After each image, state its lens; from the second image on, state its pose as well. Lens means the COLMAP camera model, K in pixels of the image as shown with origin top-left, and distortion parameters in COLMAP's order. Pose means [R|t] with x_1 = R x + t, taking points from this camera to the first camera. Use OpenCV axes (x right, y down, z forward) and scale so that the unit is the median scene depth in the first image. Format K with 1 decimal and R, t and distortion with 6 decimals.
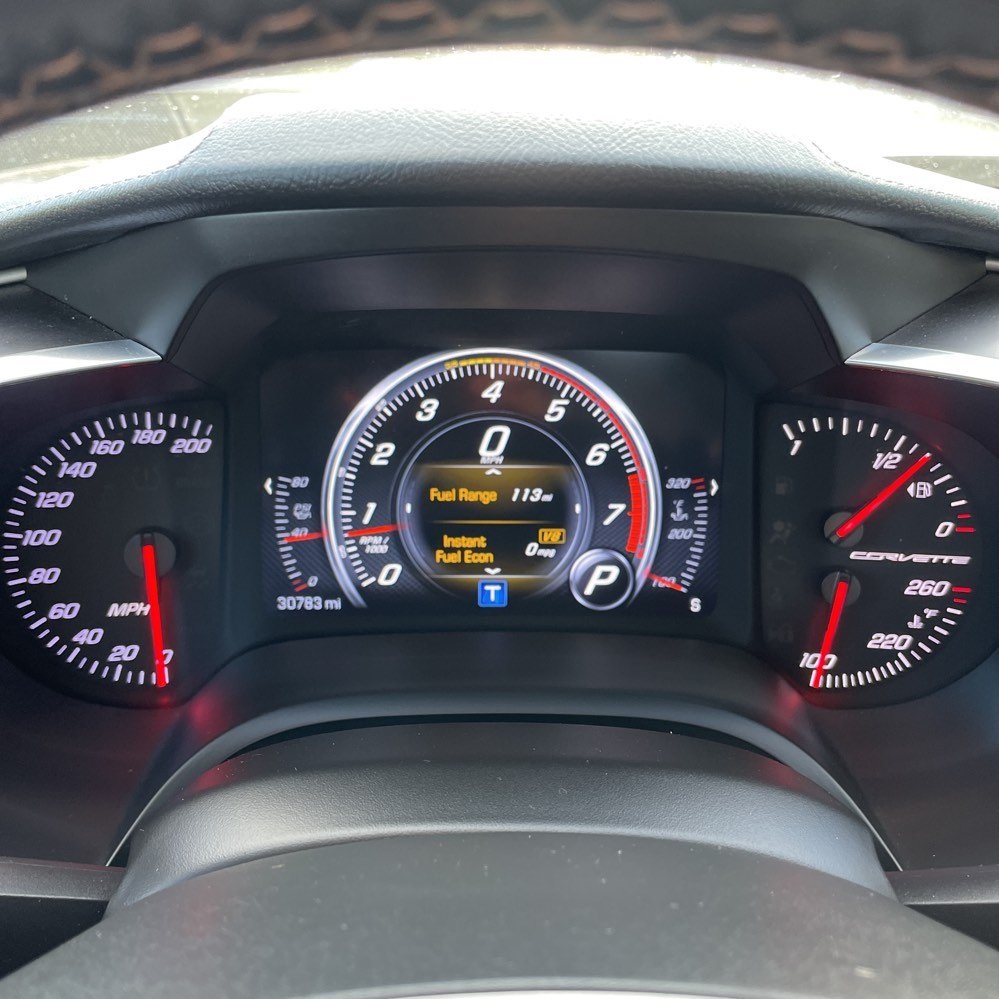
lens RADIAL K [[1001.8, 0, 517.8], [0, 1001.8, 497.4], [0, 0, 1]] dist [0.069884, -0.086116]
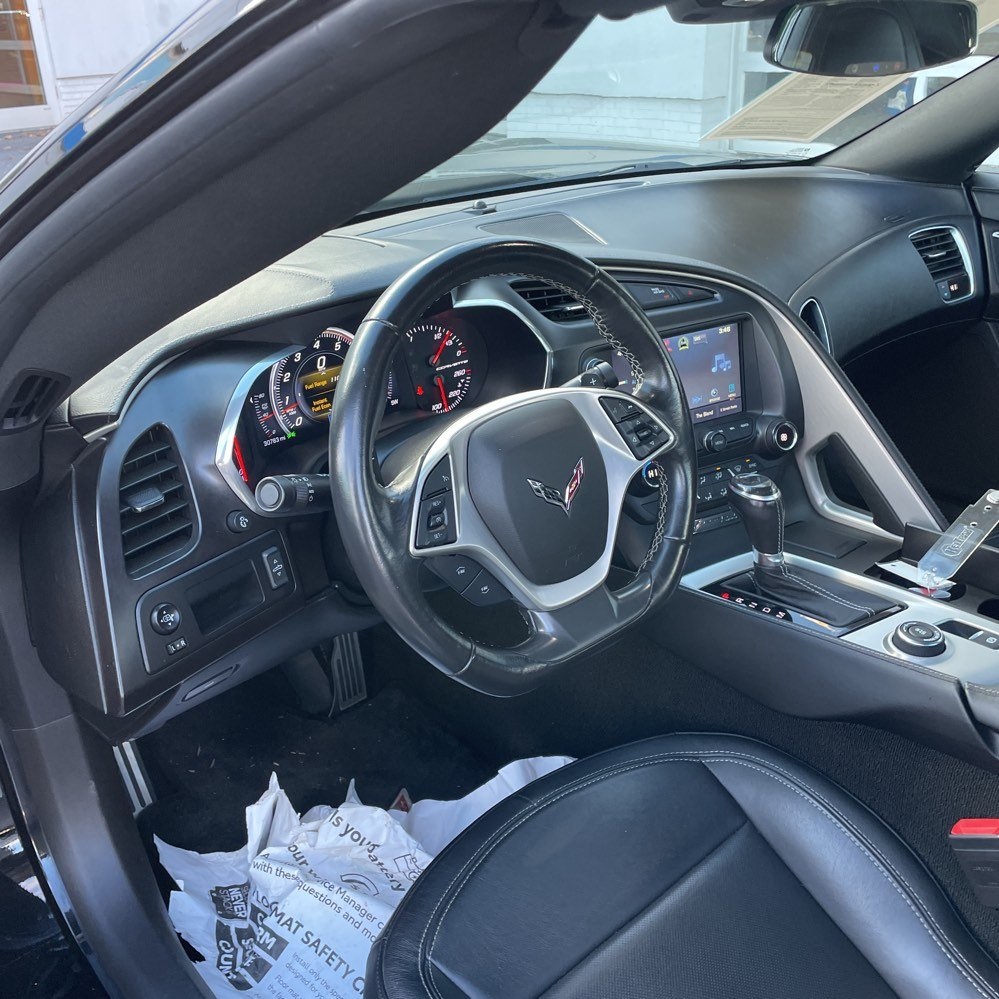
lens RADIAL K [[1001.8, 0, 517.8], [0, 1001.8, 497.4], [0, 0, 1]] dist [0.069884, -0.086116]
pose [[0.739472, -0.324939, 0.589572, -1.374975], [0.292732, 0.943867, 0.153046, 0.029678], [-0.606208, 0.059413, 0.793083, -1.502569]]
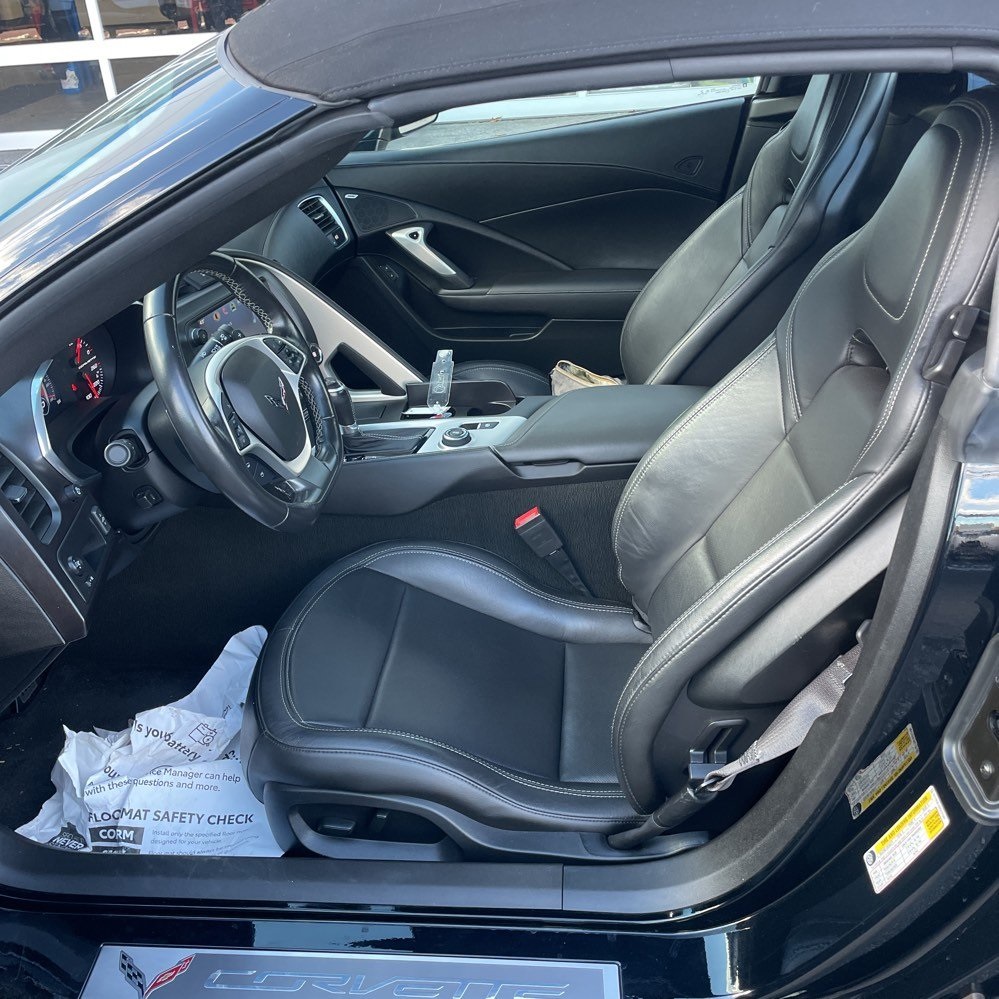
lens RADIAL K [[1001.8, 0, 517.8], [0, 1001.8, 497.4], [0, 0, 1]] dist [0.069884, -0.086116]
pose [[0.059288, -0.500138, 0.863914, -3.106320], [0.427683, 0.794710, 0.430724, -0.491251], [-0.901982, 0.343945, 0.261017, -1.332141]]
